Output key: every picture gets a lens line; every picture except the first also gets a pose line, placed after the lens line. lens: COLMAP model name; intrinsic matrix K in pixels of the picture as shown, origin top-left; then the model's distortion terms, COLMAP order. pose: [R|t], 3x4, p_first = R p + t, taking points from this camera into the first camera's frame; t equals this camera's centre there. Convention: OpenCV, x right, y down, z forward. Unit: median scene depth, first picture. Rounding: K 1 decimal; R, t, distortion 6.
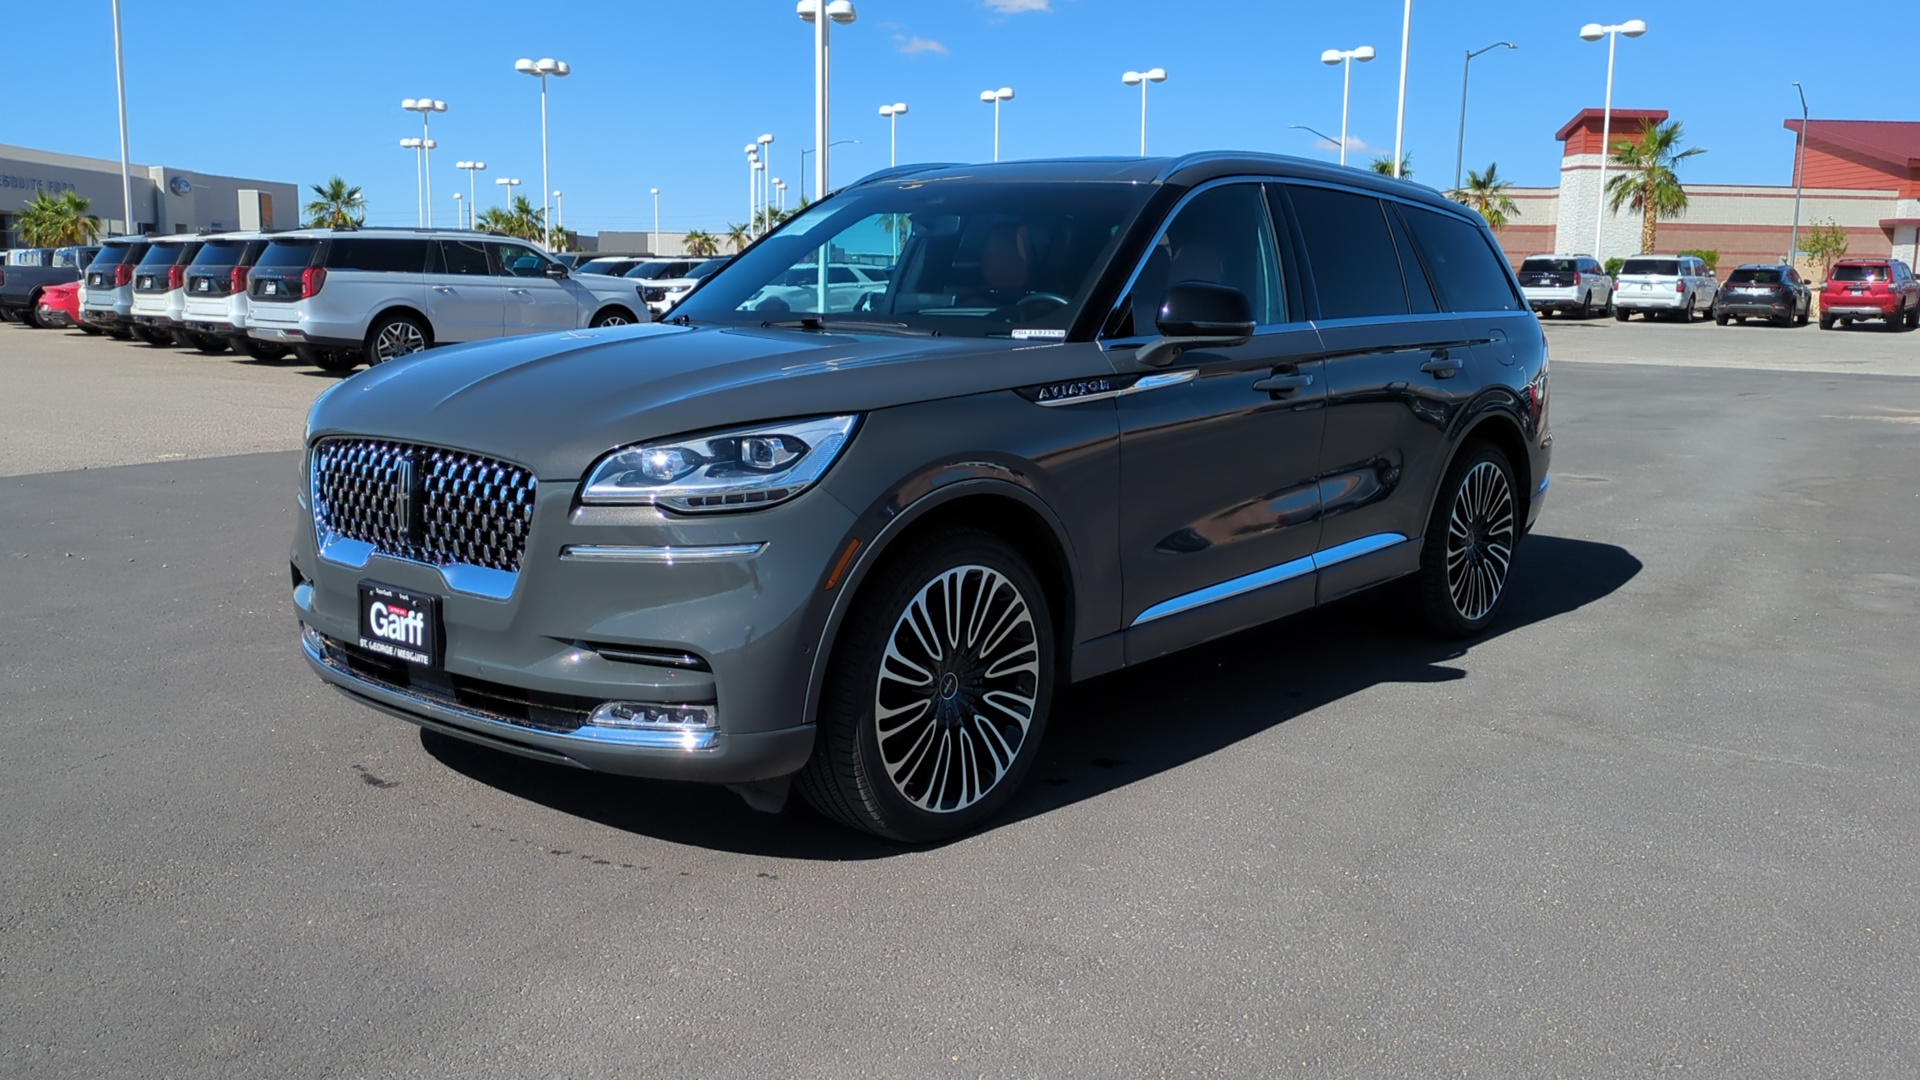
lens RADIAL K [[1649.7, 0, 965.1], [0, 1649.7, 534.1], [0, 0, 1]] dist [0.039087, -0.011699]
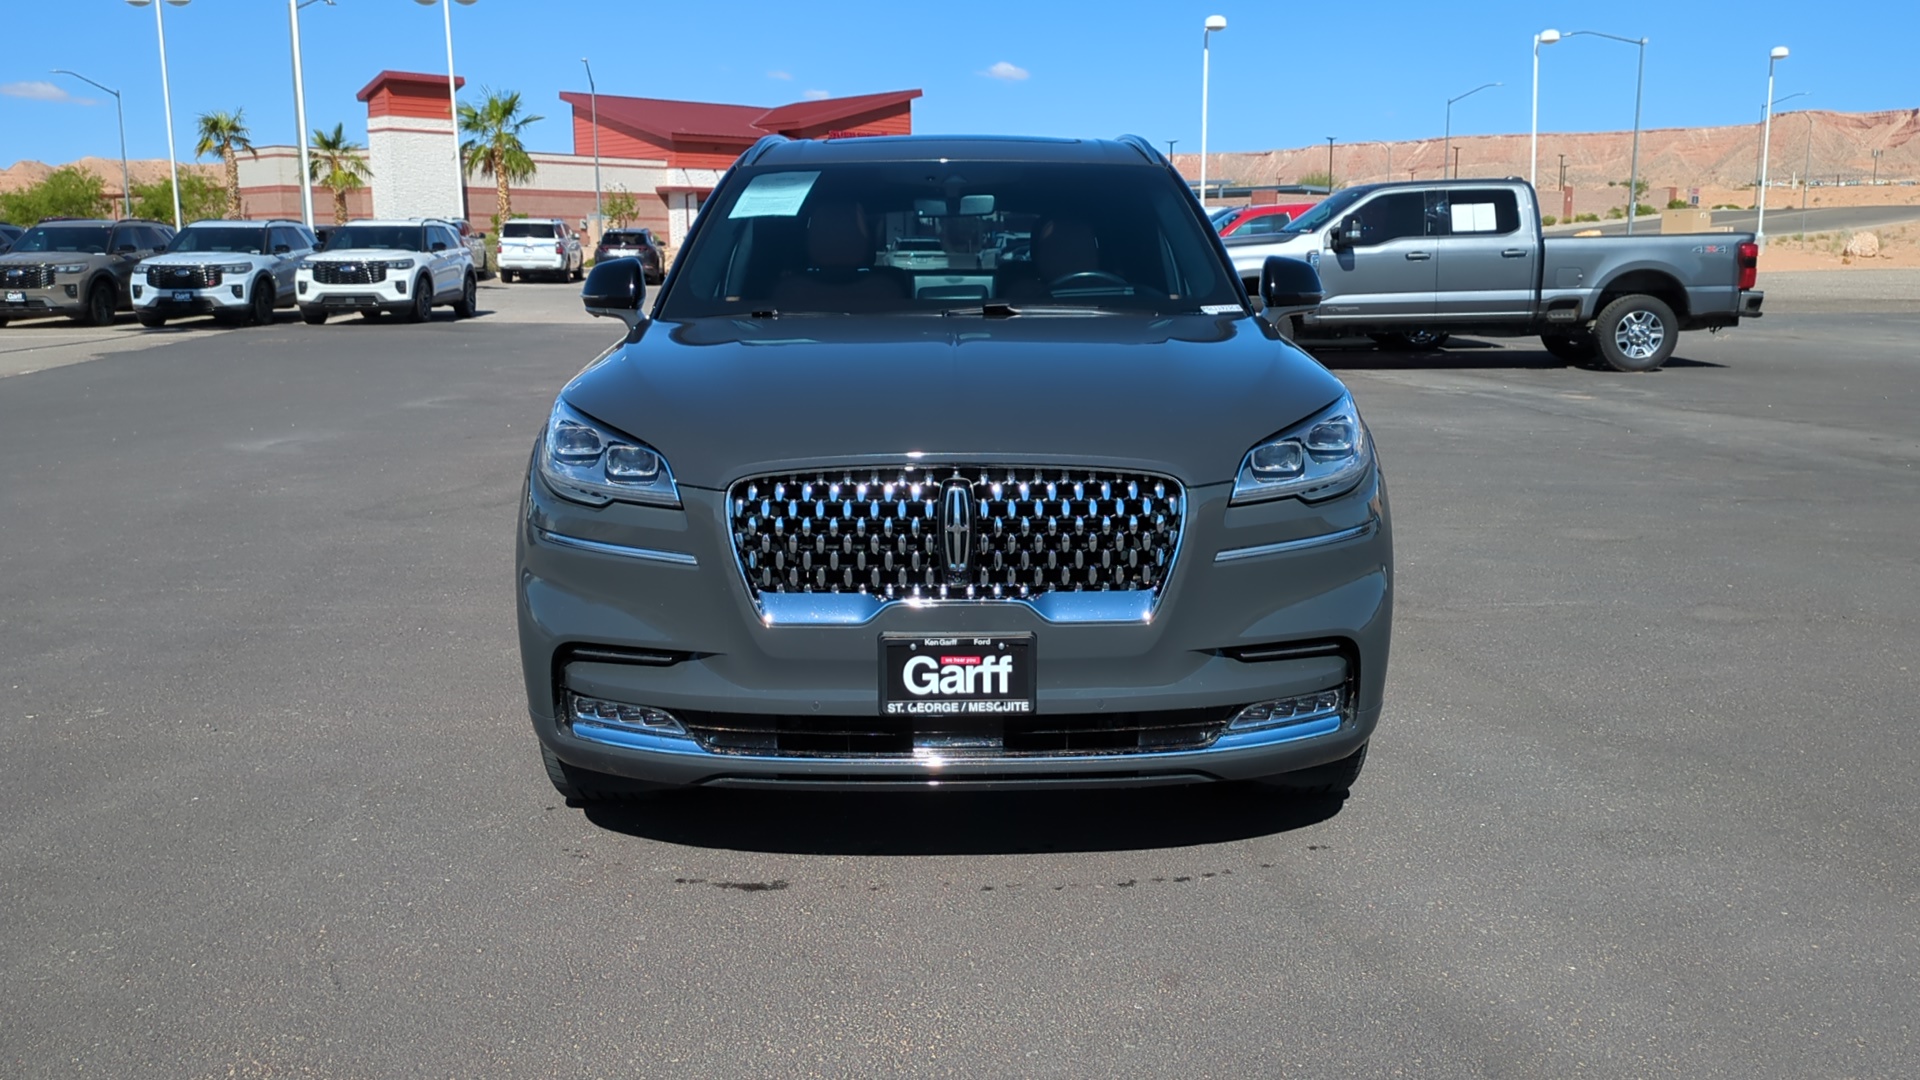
lens RADIAL K [[1649.7, 0, 965.1], [0, 1649.7, 534.1], [0, 0, 1]] dist [0.039087, -0.011699]
pose [[0.756468, -0.127769, 0.641429, -0.076931], [0.113354, 0.991503, 0.063817, -0.006410], [-0.644132, 0.024433, 0.764524, 0.029335]]
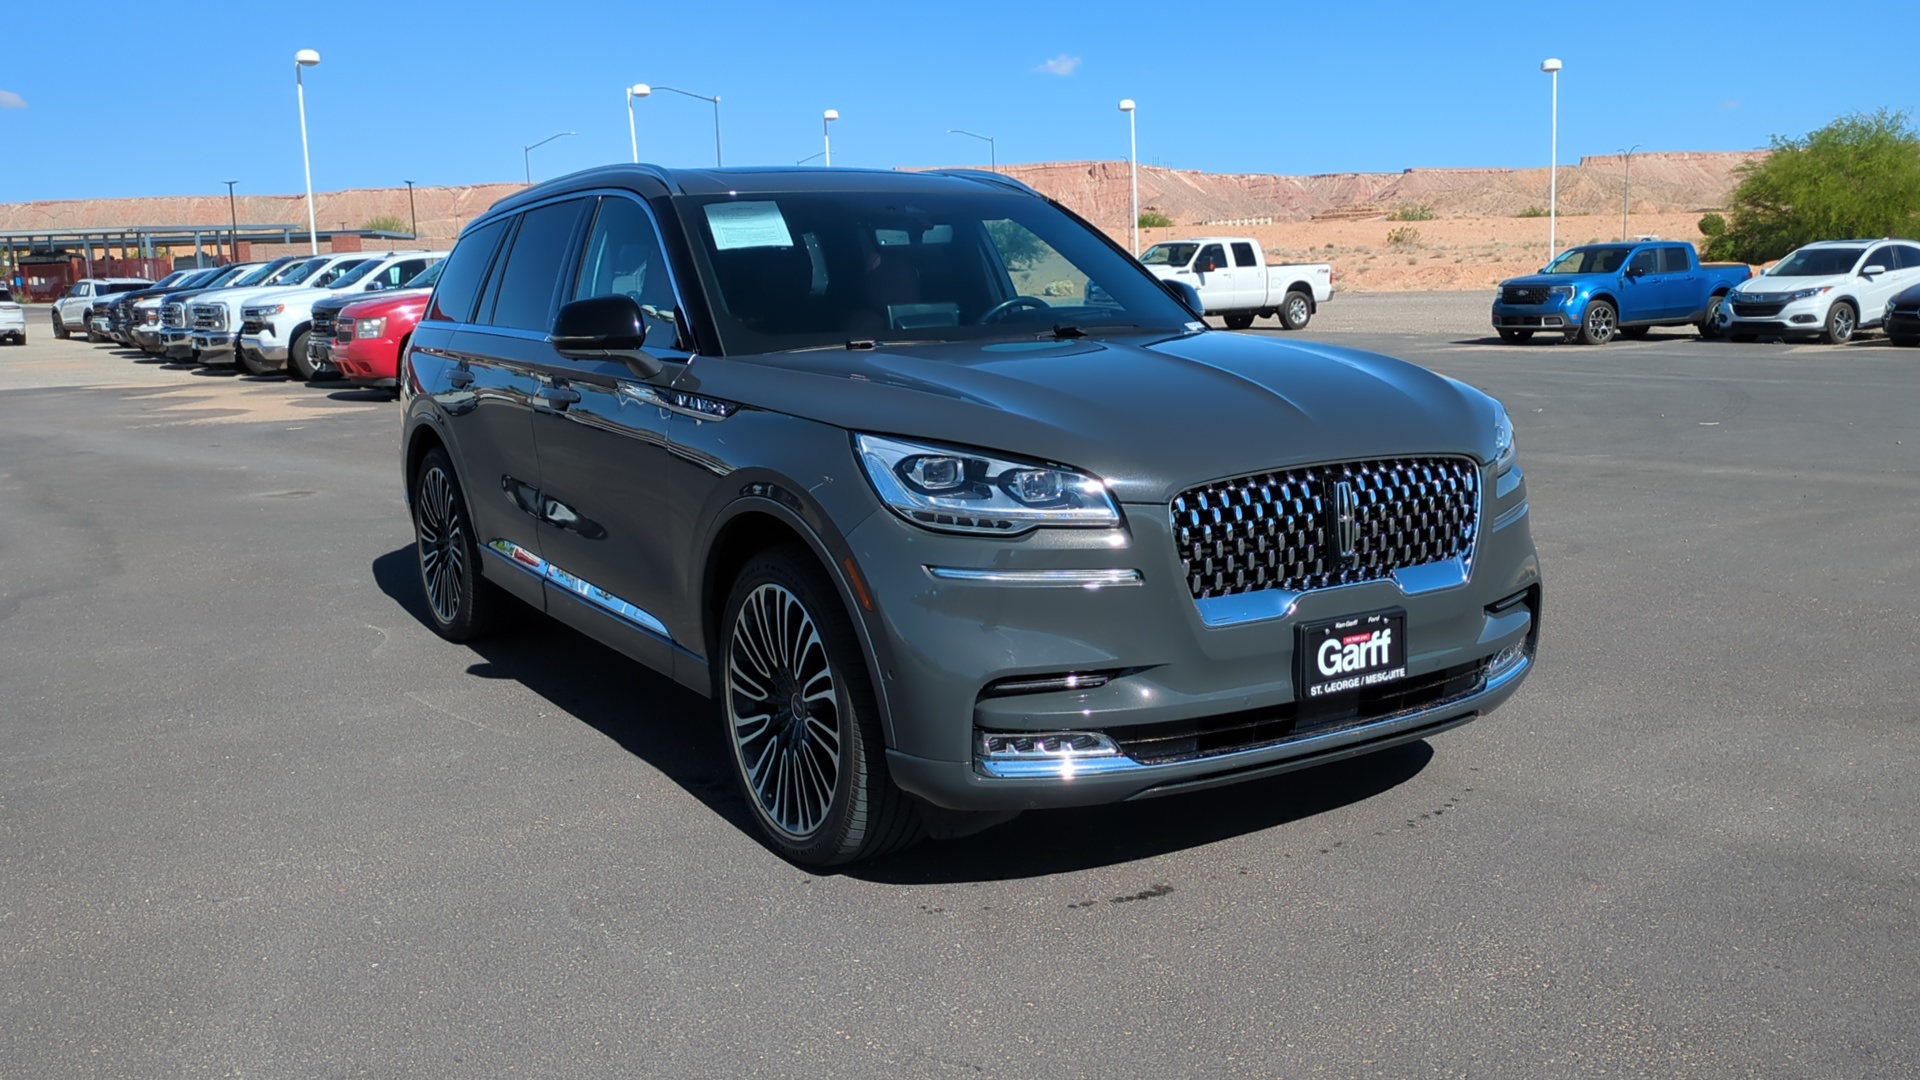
lens RADIAL K [[1649.7, 0, 965.1], [0, 1649.7, 534.1], [0, 0, 1]] dist [0.039087, -0.011699]
pose [[0.308775, -0.166771, 0.936400, -0.111972], [0.174369, 0.977748, 0.116637, -0.014061], [-0.935015, 0.127264, 0.330984, 0.077211]]
